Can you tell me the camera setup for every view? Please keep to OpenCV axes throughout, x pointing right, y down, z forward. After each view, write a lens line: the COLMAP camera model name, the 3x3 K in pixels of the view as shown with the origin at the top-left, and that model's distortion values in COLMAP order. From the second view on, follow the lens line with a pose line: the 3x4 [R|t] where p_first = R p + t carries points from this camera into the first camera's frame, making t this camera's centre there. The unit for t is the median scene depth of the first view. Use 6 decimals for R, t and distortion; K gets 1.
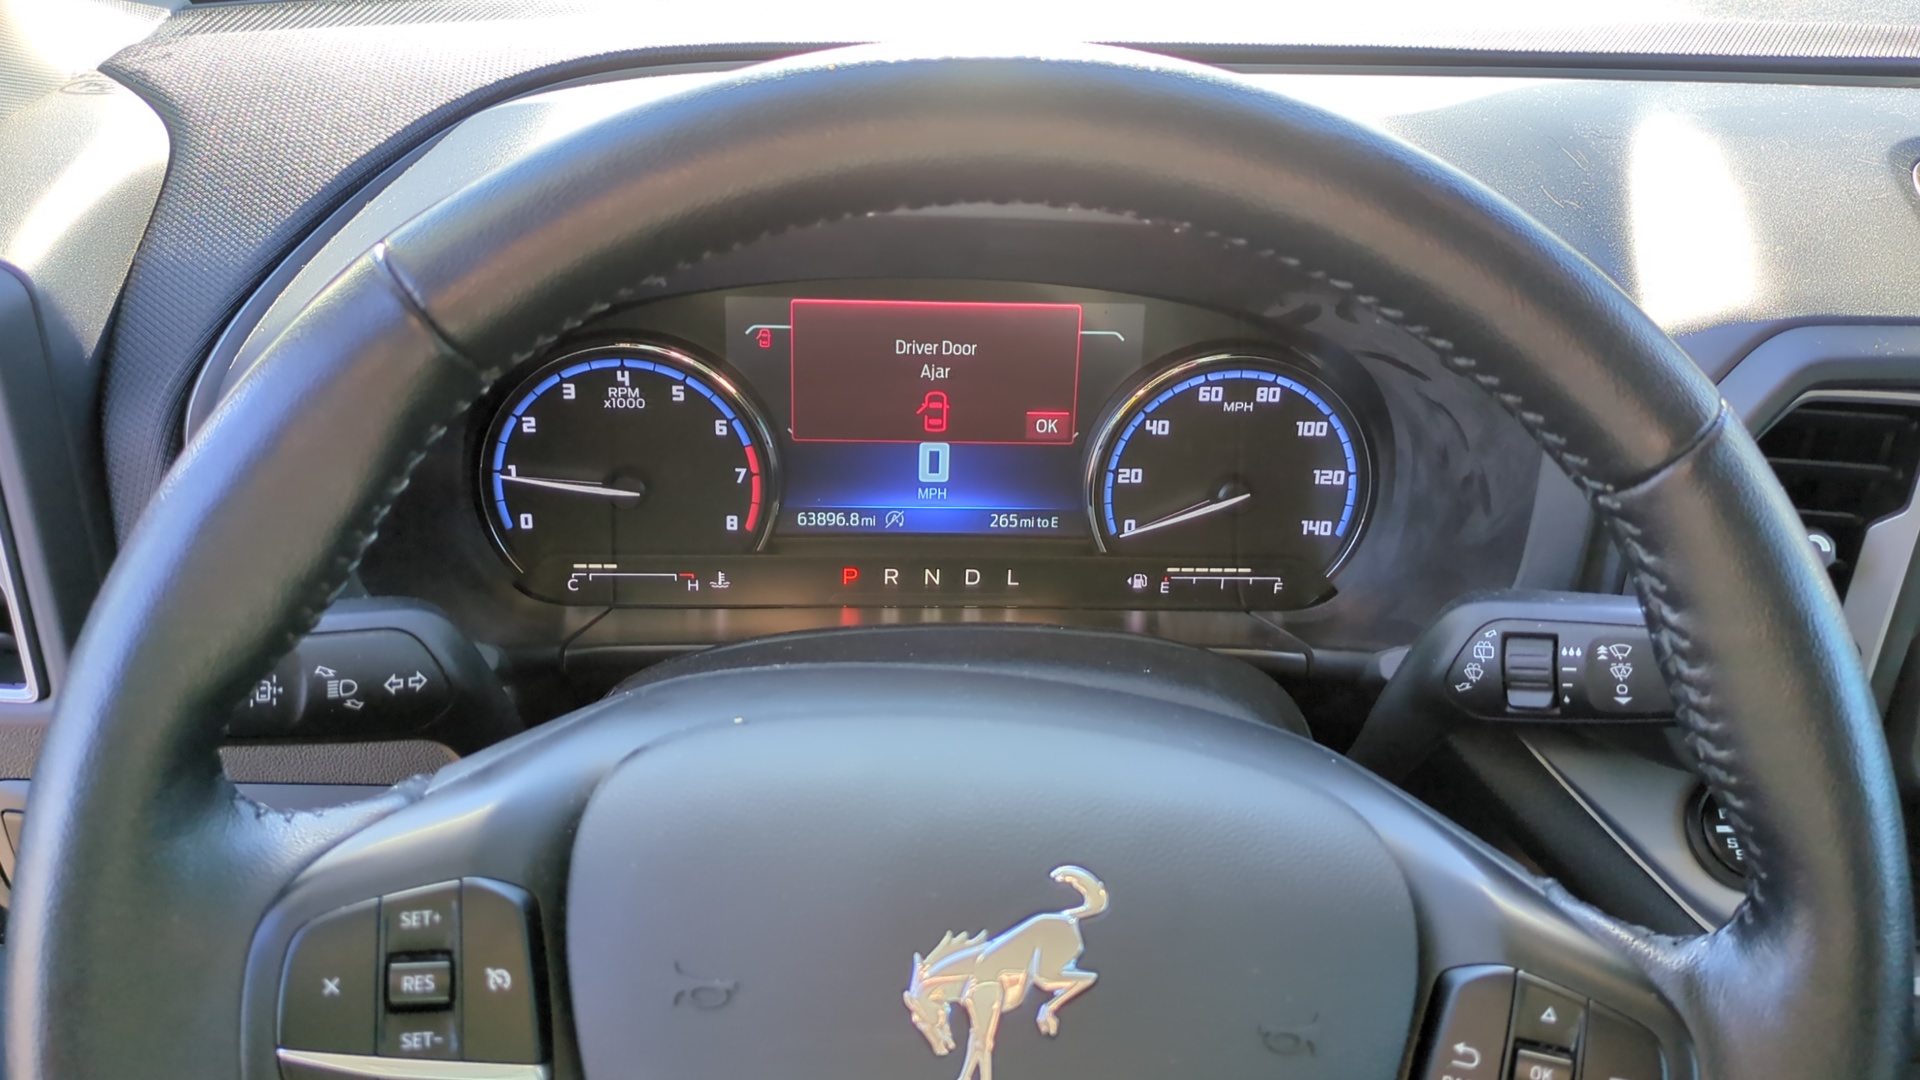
lens RADIAL K [[1647.4, 0, 977.8], [0, 1647.4, 539.5], [0, 0, 1]] dist [0.048411, -0.030732]
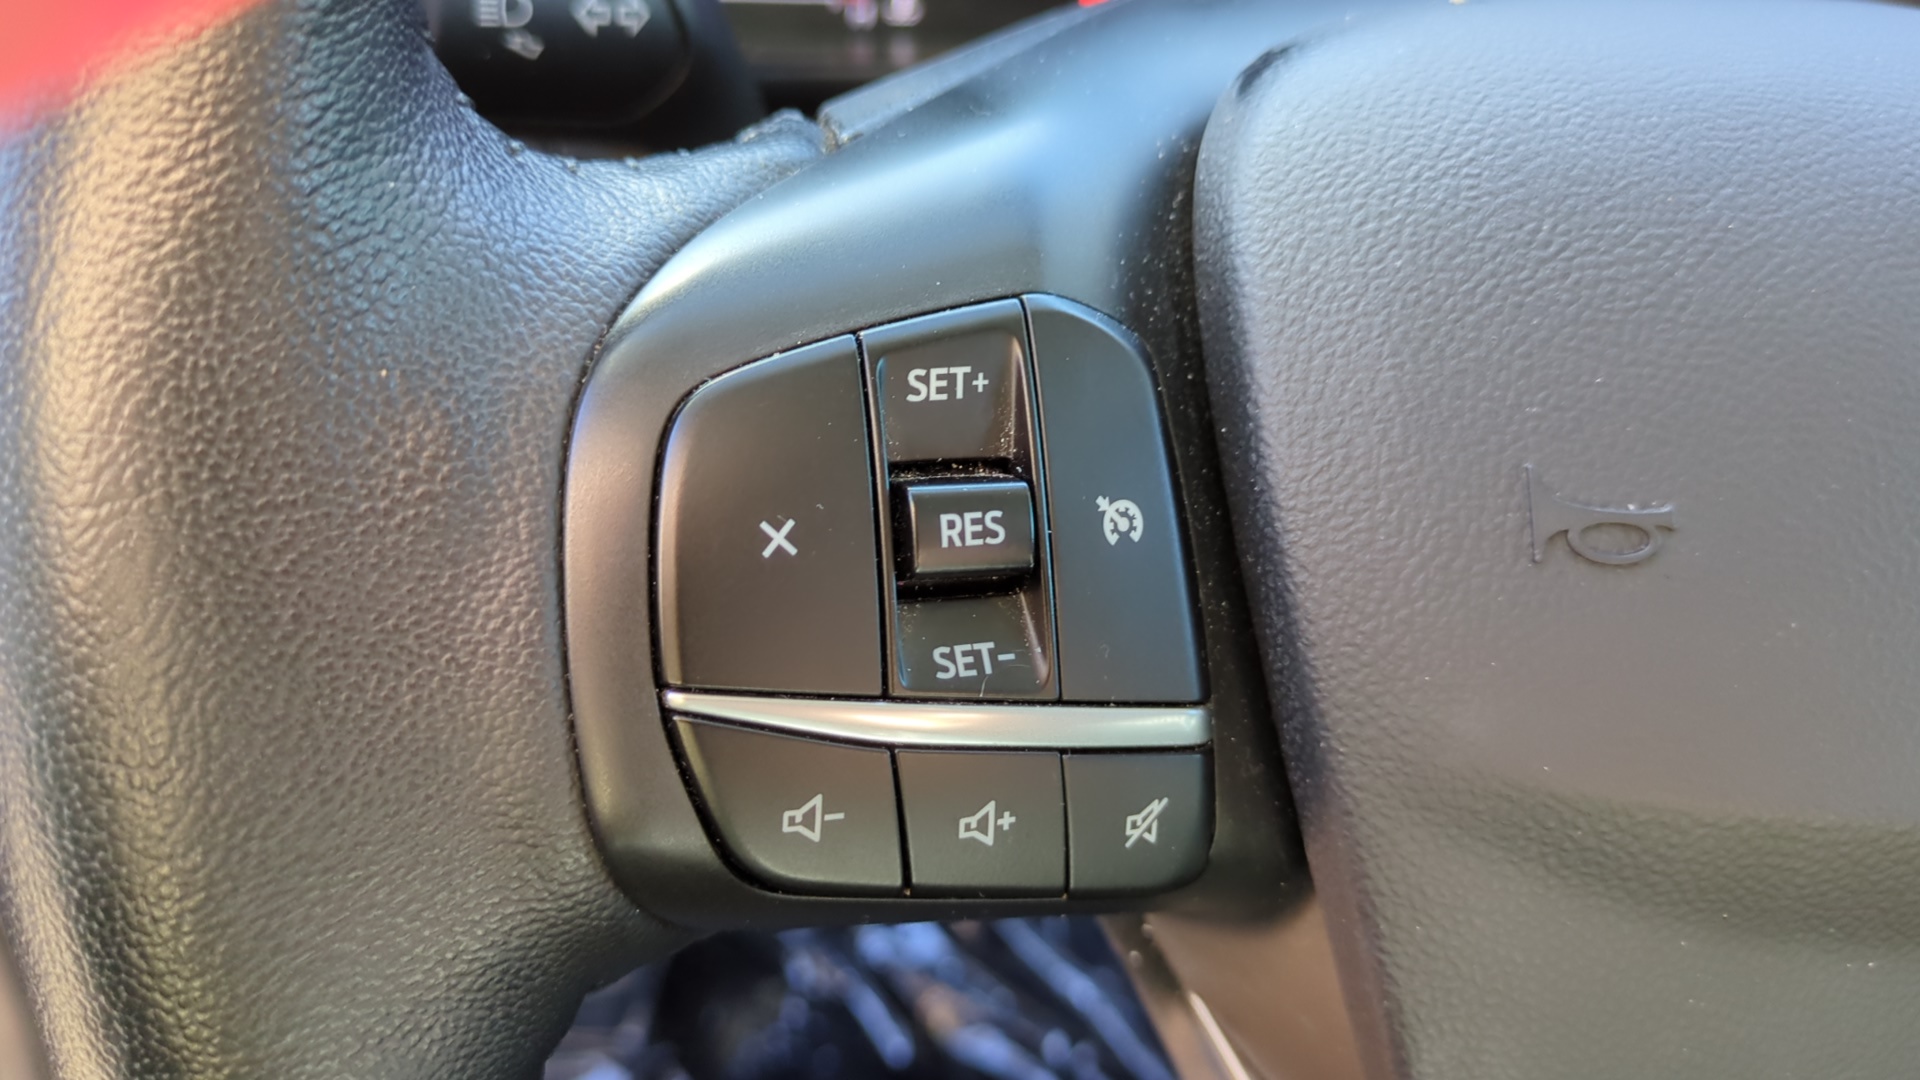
lens RADIAL K [[1647.4, 0, 964.1], [0, 1647.4, 538.7], [0, 0, 1]] dist [0.048411, -0.030732]
pose [[0.993077, -0.035603, 0.111938, -0.238683], [0.013343, 0.980983, 0.193635, 0.116920], [-0.116704, -0.190801, 0.974667, 0.367483]]
